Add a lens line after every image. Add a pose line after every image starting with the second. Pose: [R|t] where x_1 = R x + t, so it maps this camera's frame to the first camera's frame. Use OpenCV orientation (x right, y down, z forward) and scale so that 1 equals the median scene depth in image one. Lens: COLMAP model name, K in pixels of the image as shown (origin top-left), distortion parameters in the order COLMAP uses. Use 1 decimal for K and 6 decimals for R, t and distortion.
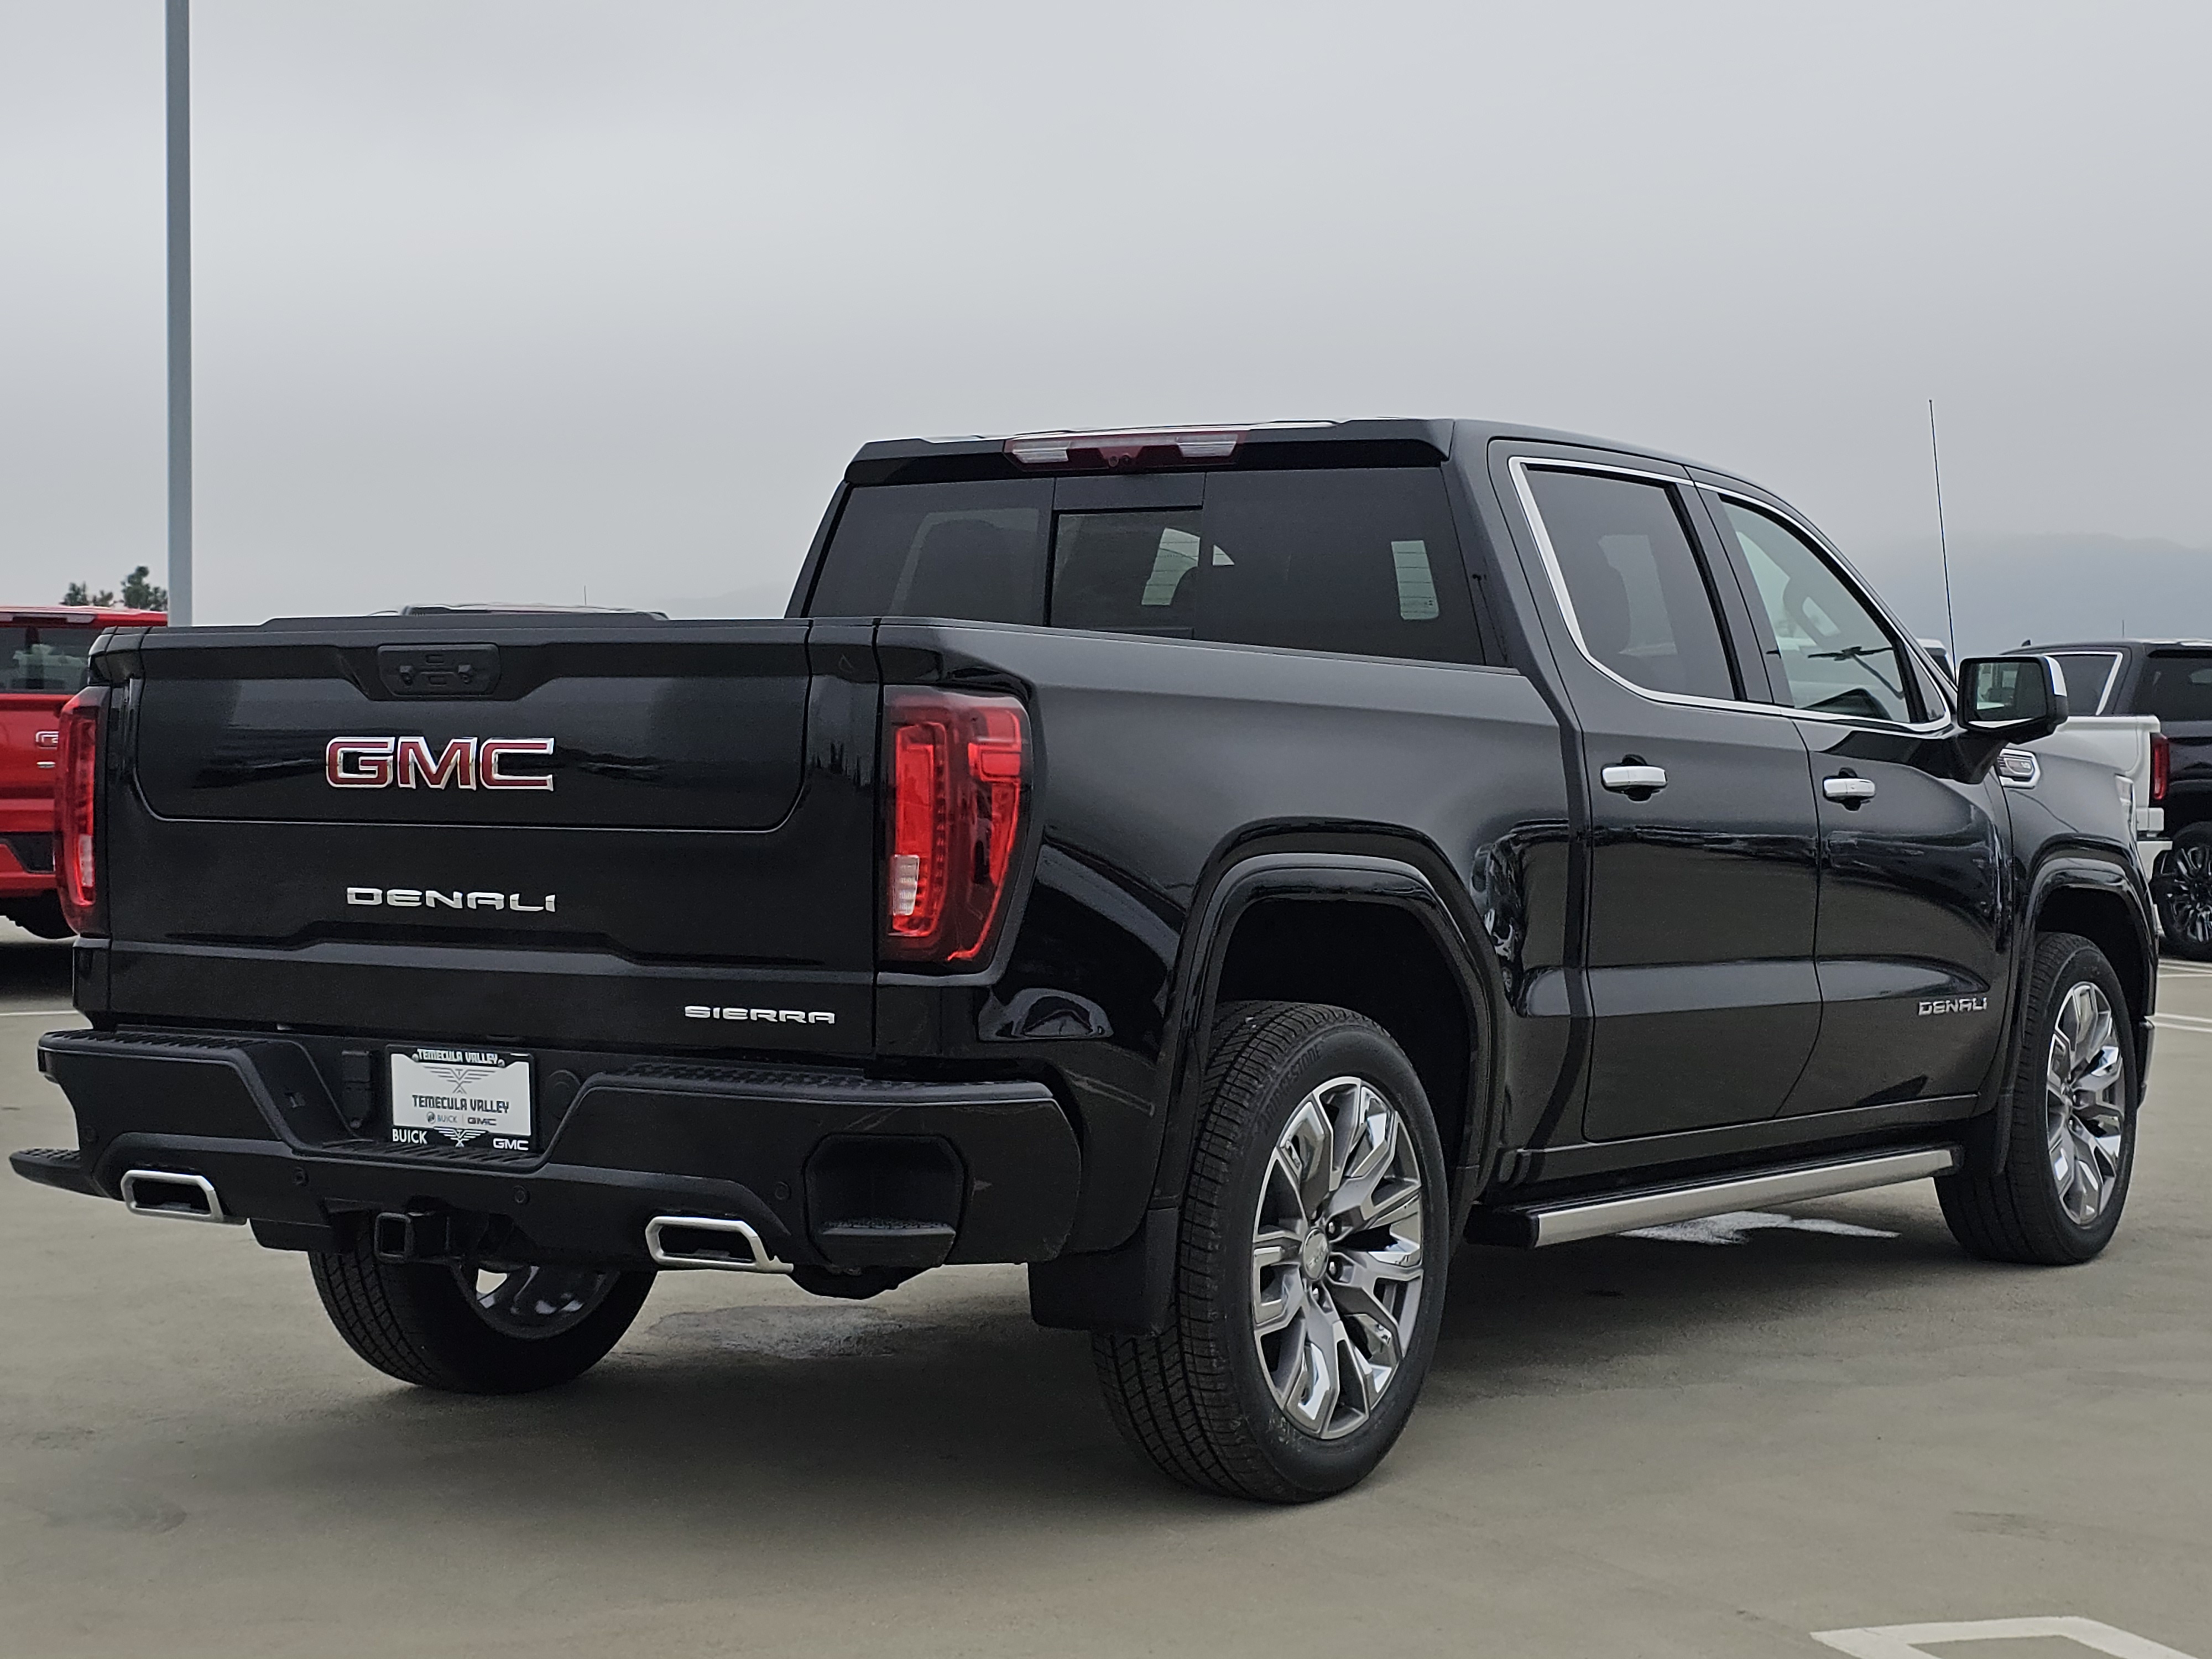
lens RADIAL K [[3844.1, 0, 1120.7], [0, 3844.1, 829.4], [0, 0, 1]] dist [0.218779, 0.000000]
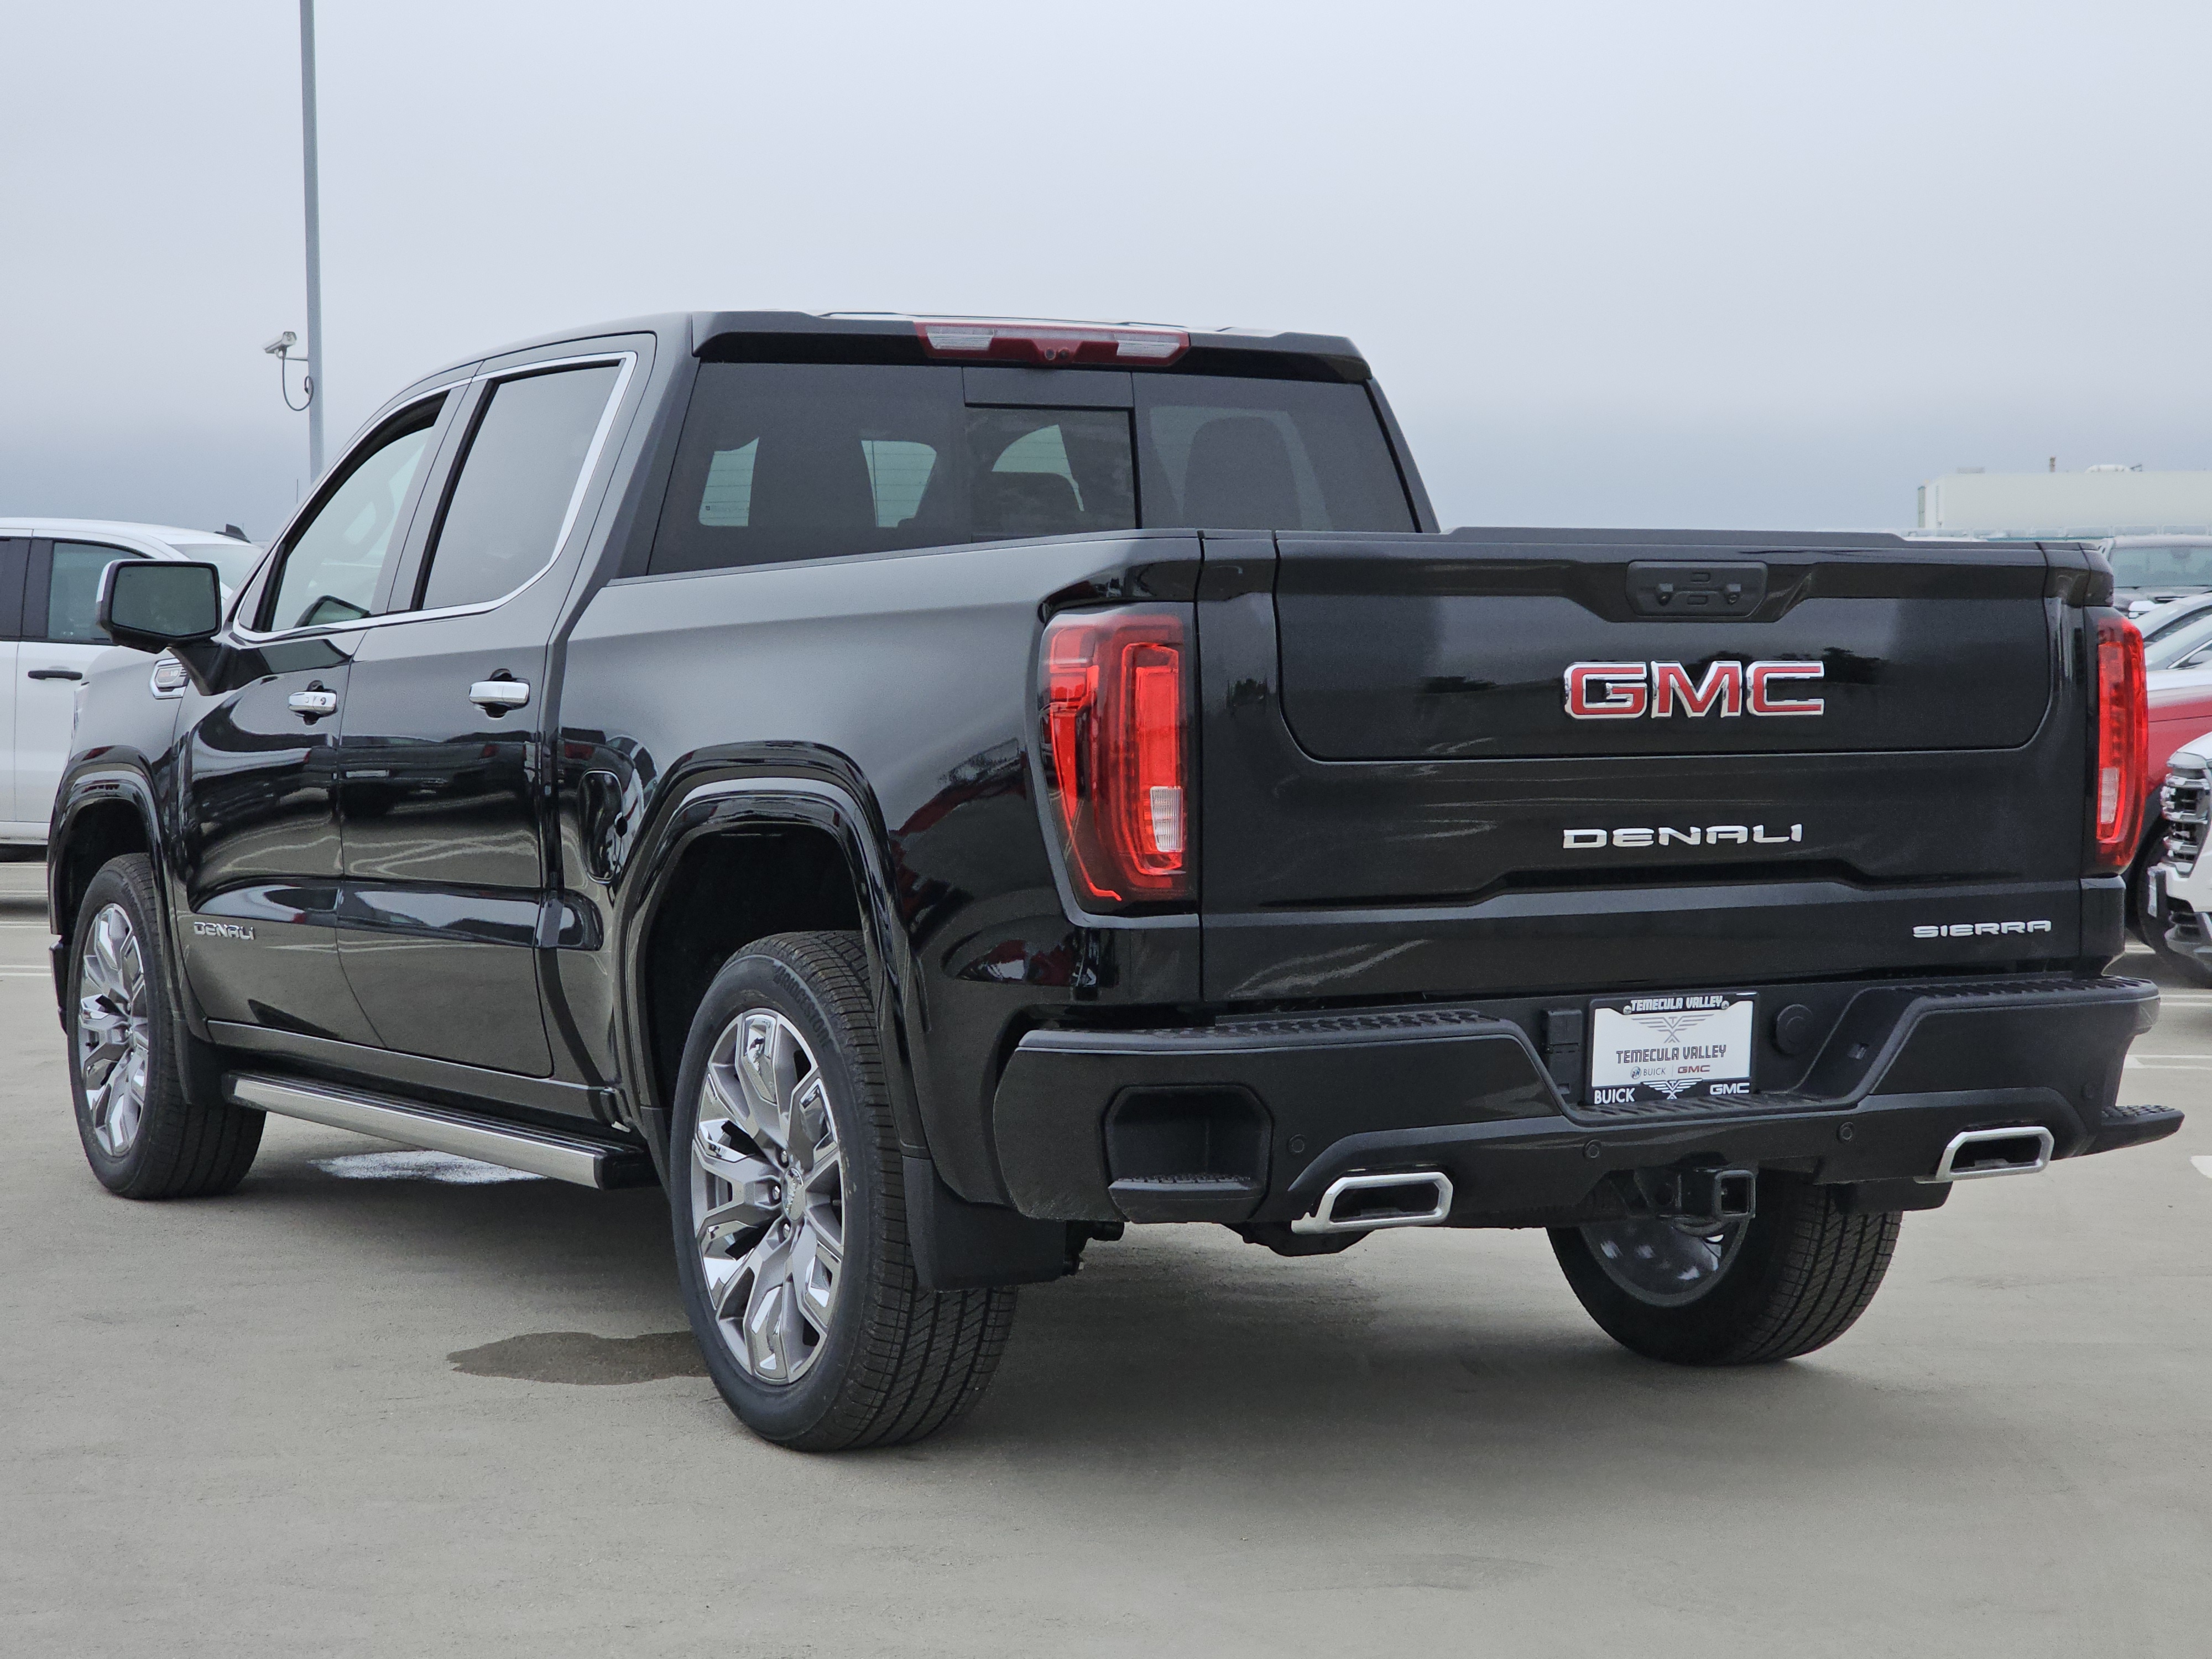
lens RADIAL K [[4202.4, 0, 1106.6], [0, 4202.4, 942.6], [0, 0, 1]] dist [-0.016630, 0.000000]
pose [[0.470904, -0.068845, 0.879494, -1.120320], [0.023958, 0.997581, 0.065261, -0.025375], [-0.881859, -0.009661, 0.471414, 0.639391]]
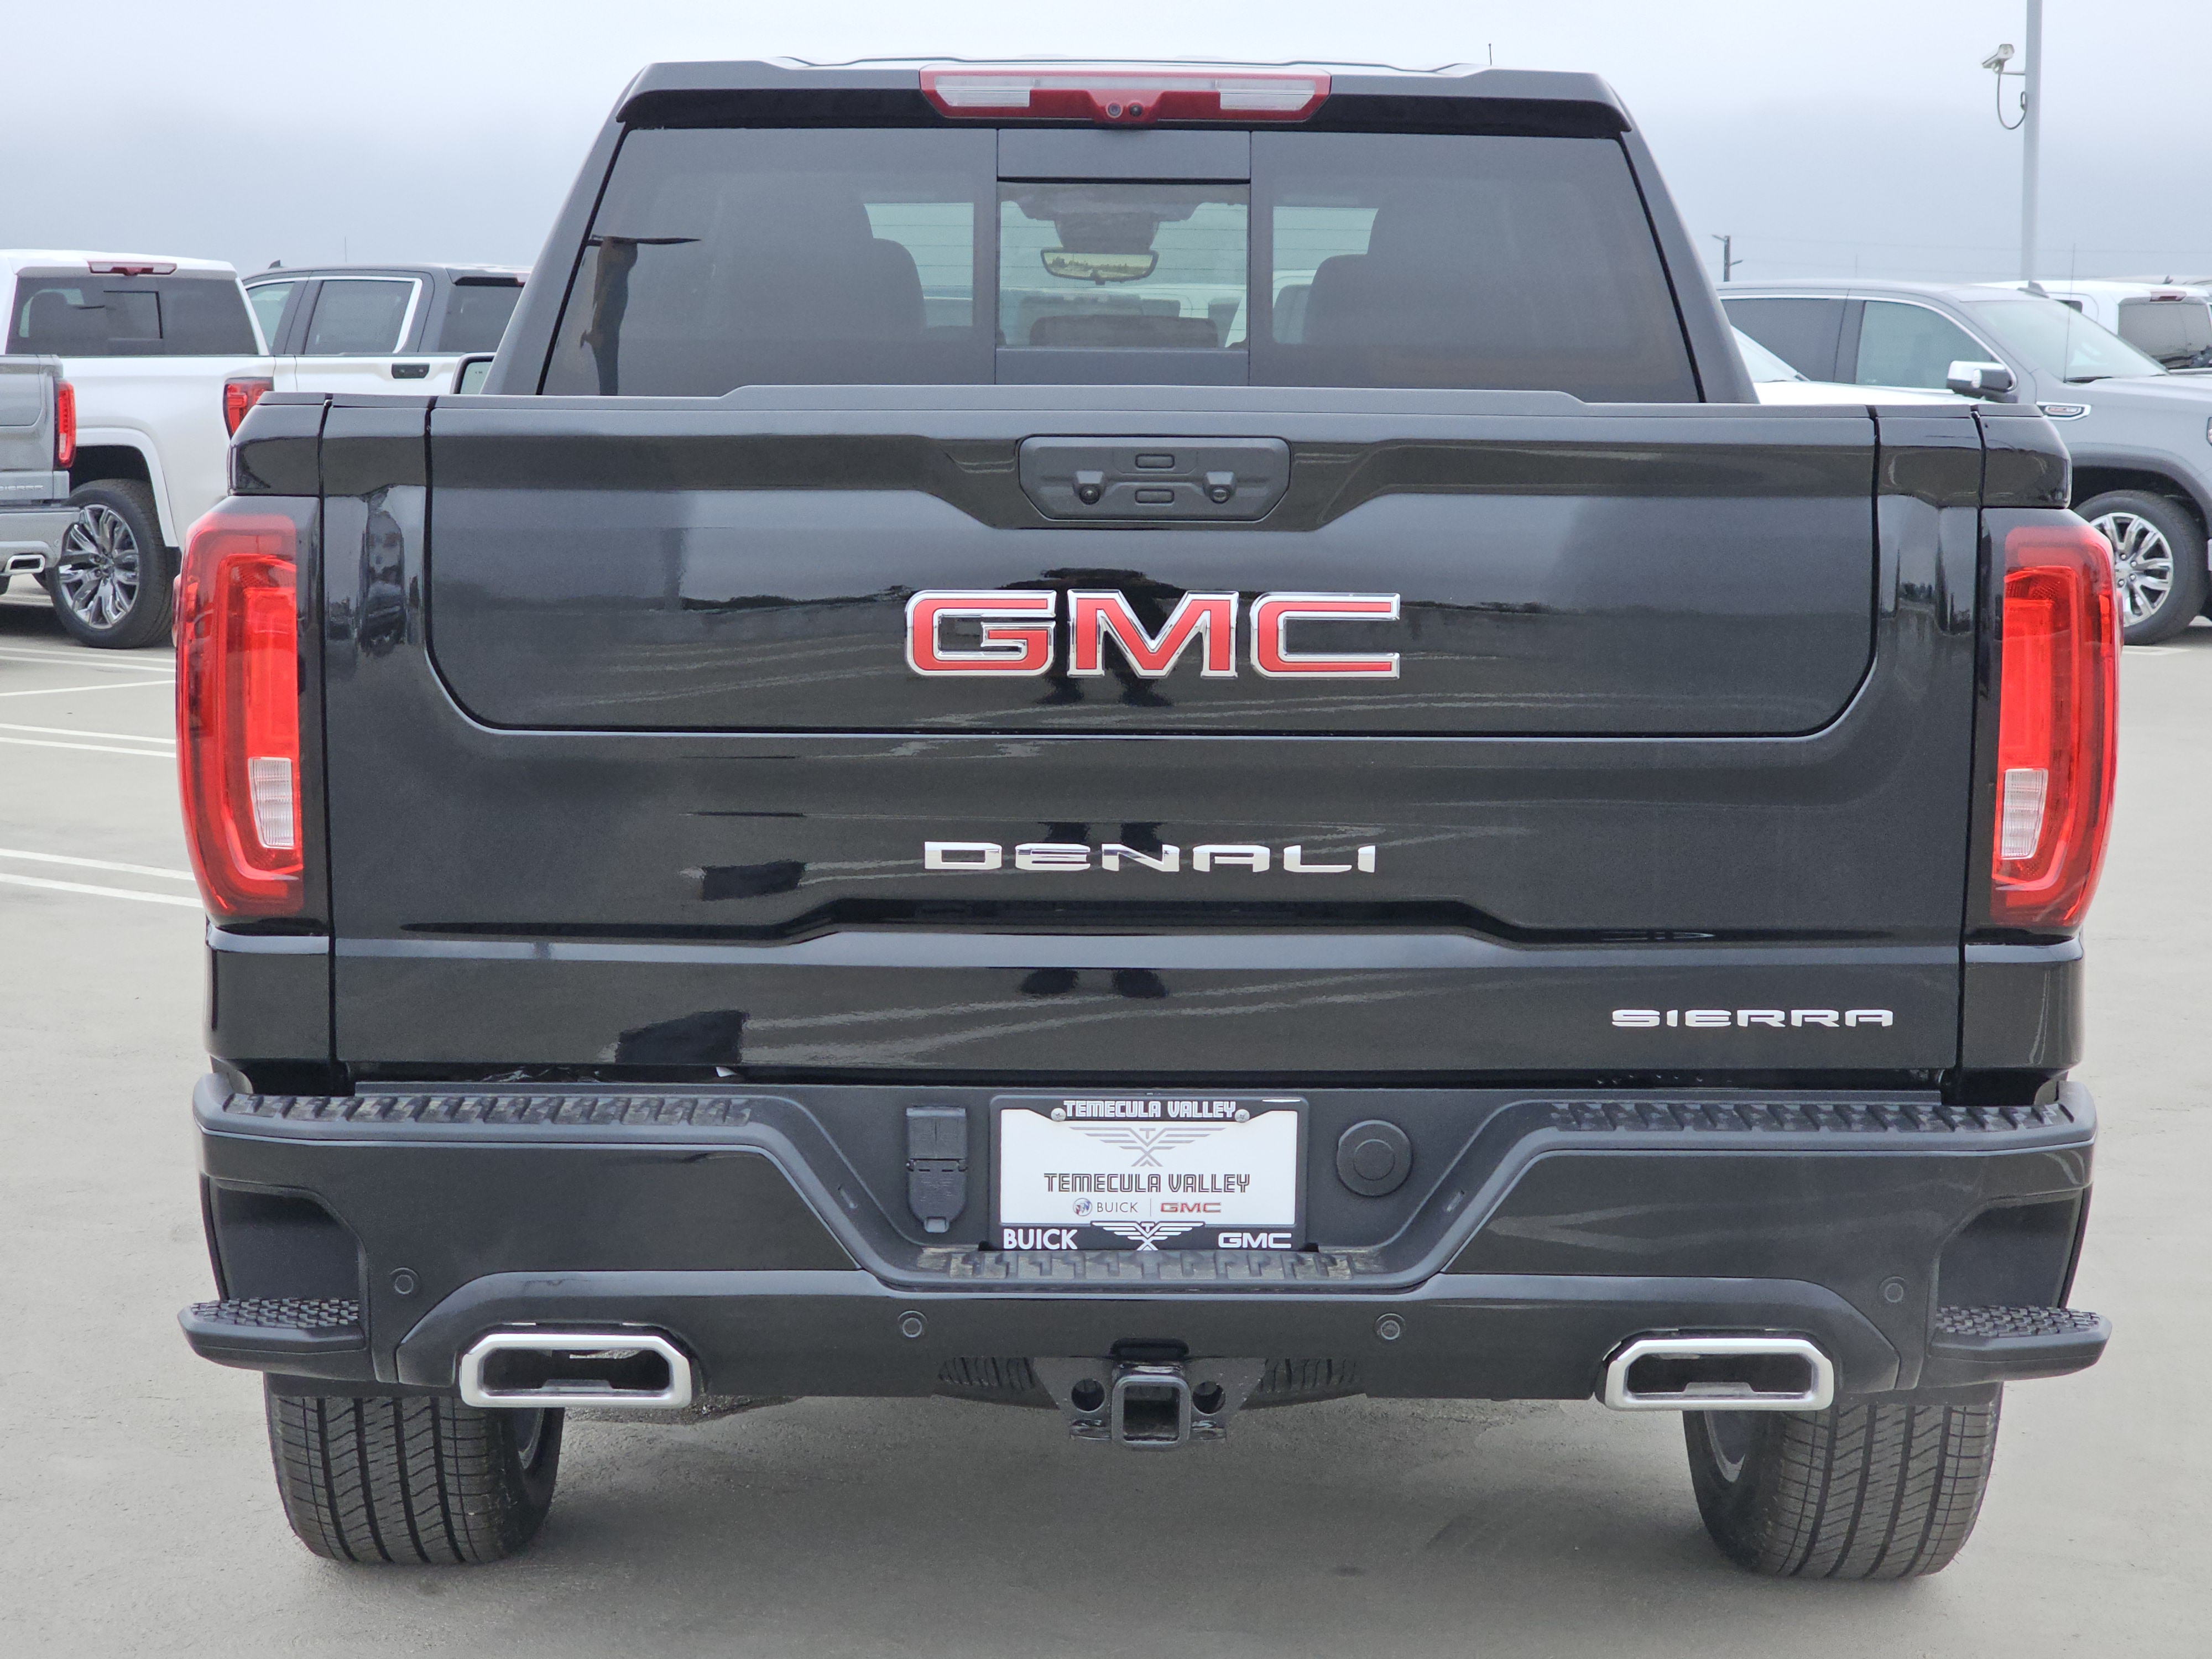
lens RADIAL K [[4202.4, 0, 1096.0], [0, 4202.4, 829.8], [0, 0, 1]] dist [-0.016630, 0.000000]
pose [[0.834502, -0.062935, 0.547399, -0.538878], [0.010407, 0.995079, 0.098540, -0.051211], [-0.550907, -0.076535, 0.831050, 0.448928]]
